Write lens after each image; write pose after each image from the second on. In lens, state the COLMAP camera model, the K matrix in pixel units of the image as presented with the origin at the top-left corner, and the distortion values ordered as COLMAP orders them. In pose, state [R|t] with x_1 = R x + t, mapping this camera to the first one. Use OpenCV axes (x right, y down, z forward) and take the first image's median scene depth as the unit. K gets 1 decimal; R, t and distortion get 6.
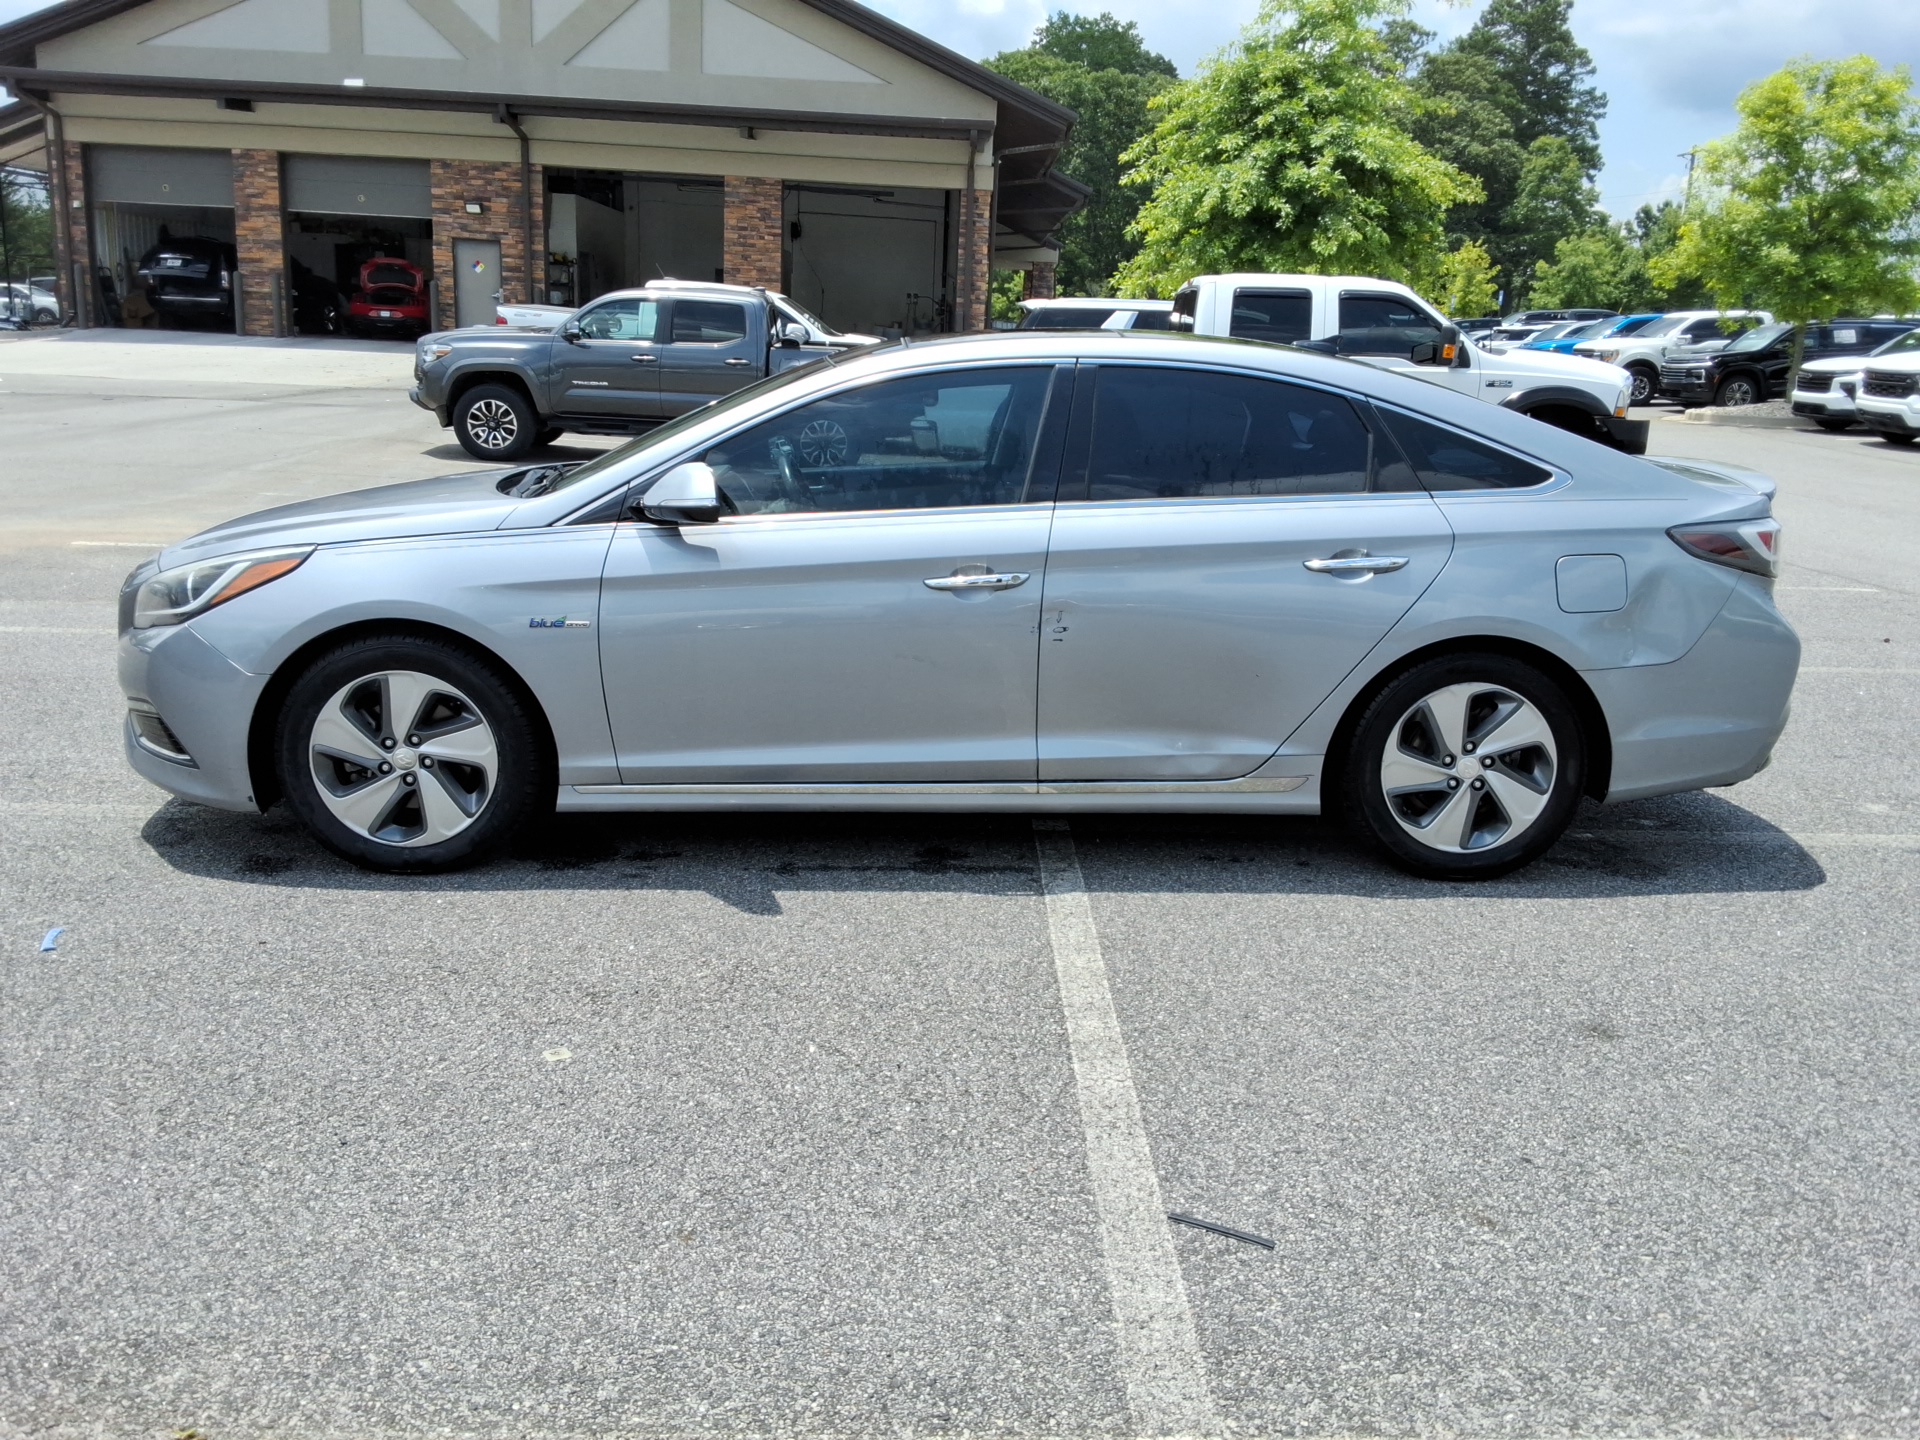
lens RADIAL K [[1555.5, 0, 977.2], [0, 1555.5, 712.3], [0, 0, 1]] dist [0.072515, -0.112038]
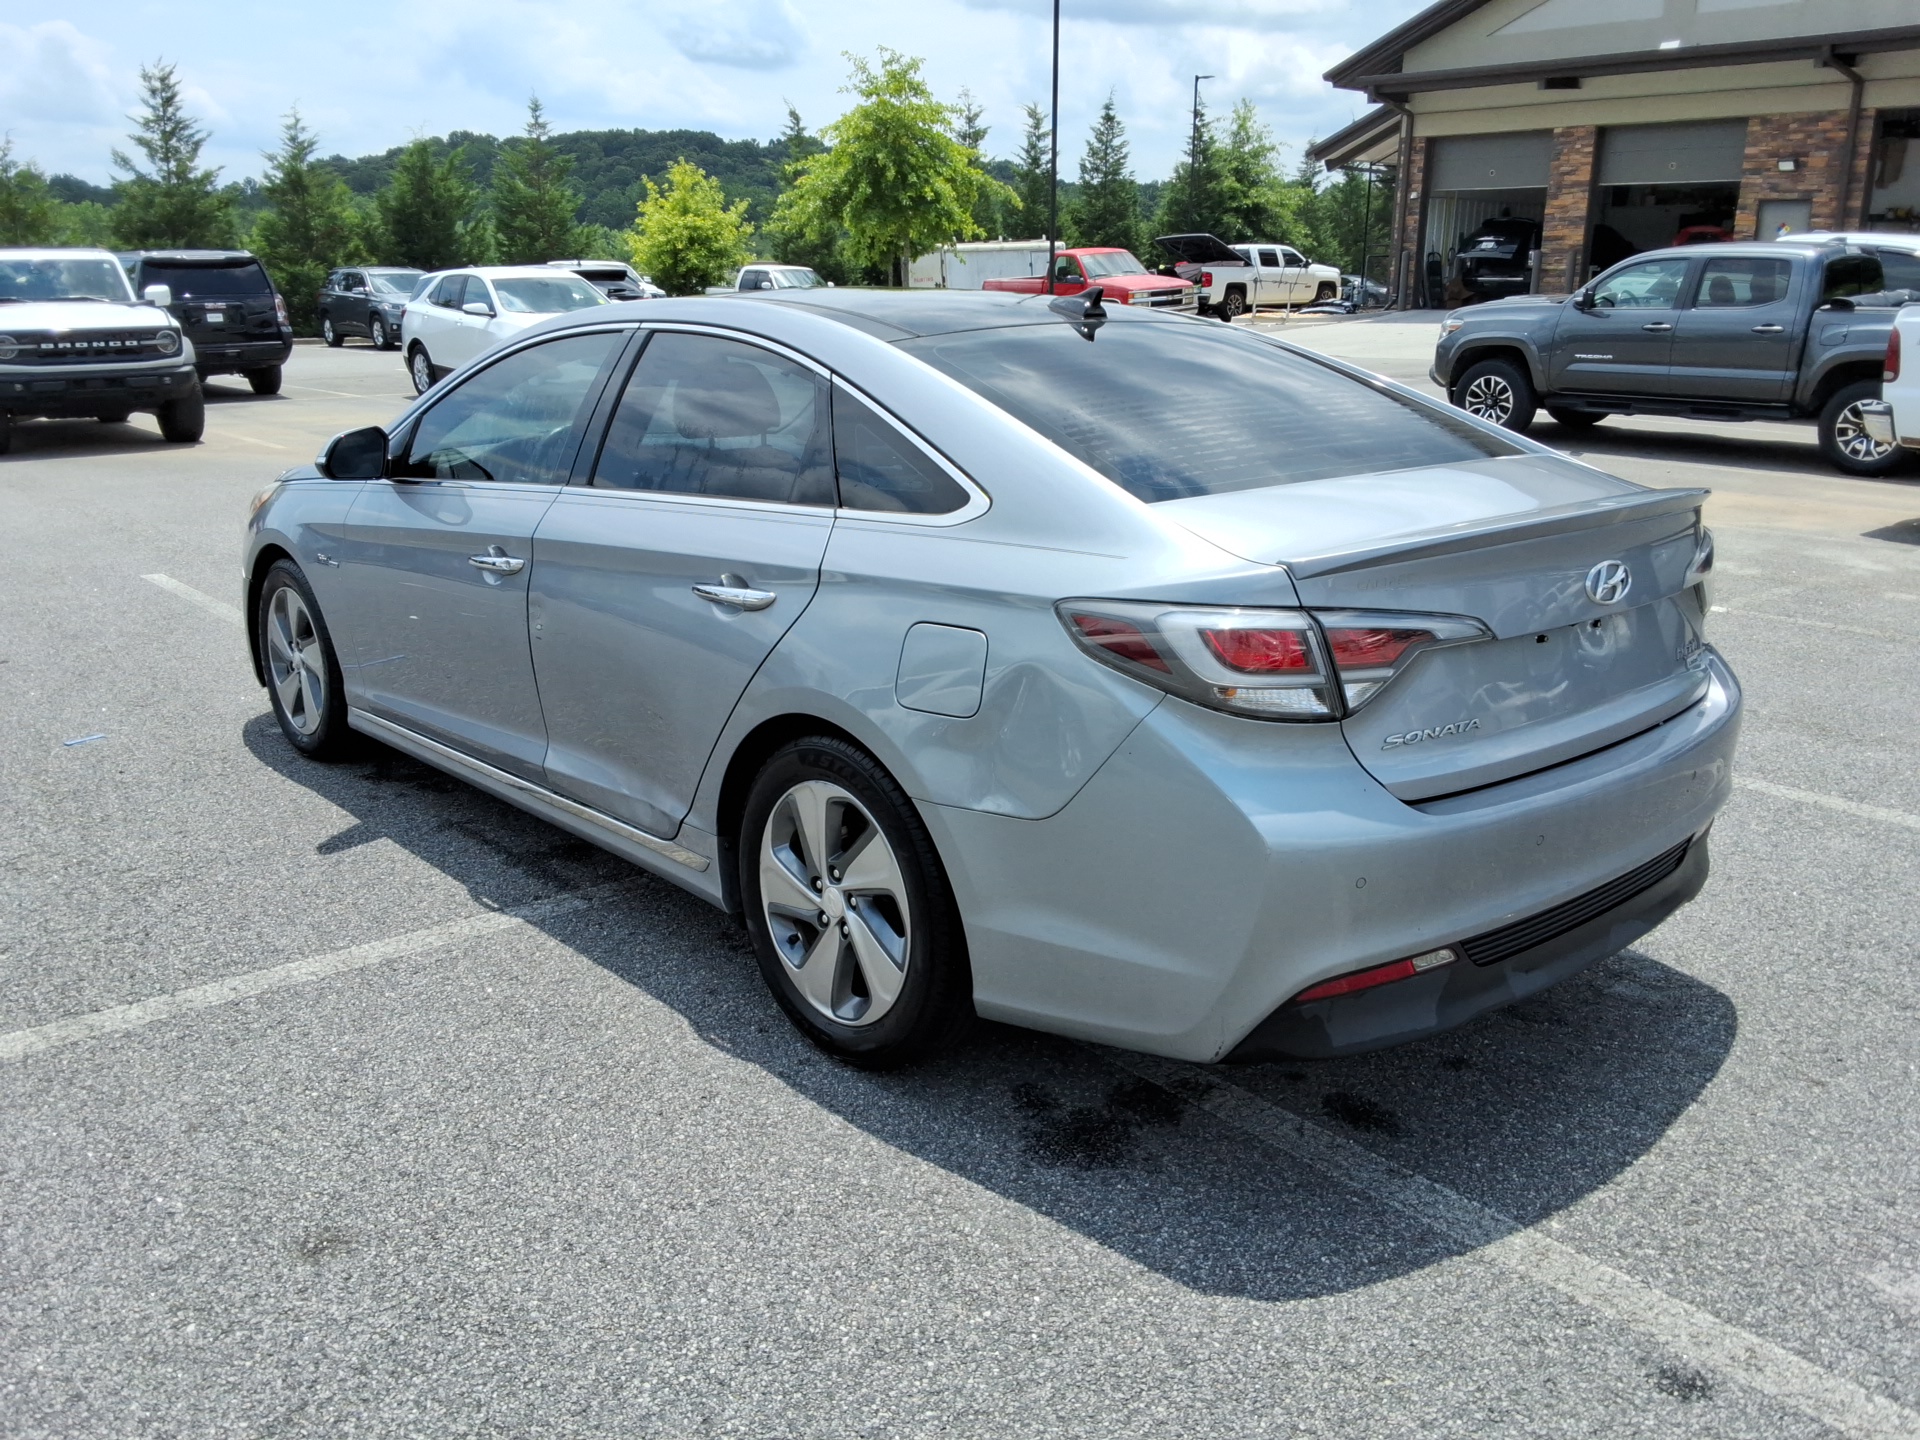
lens RADIAL K [[1536.6, 0, 980.9], [0, 1536.6, 710.3], [0, 0, 1]] dist [0.115222, -0.175425]
pose [[0.635907, 0.171762, -0.752410, 0.119296], [-0.161133, 0.982982, 0.088215, -0.016736], [0.754758, 0.065142, 0.652761, 0.081747]]
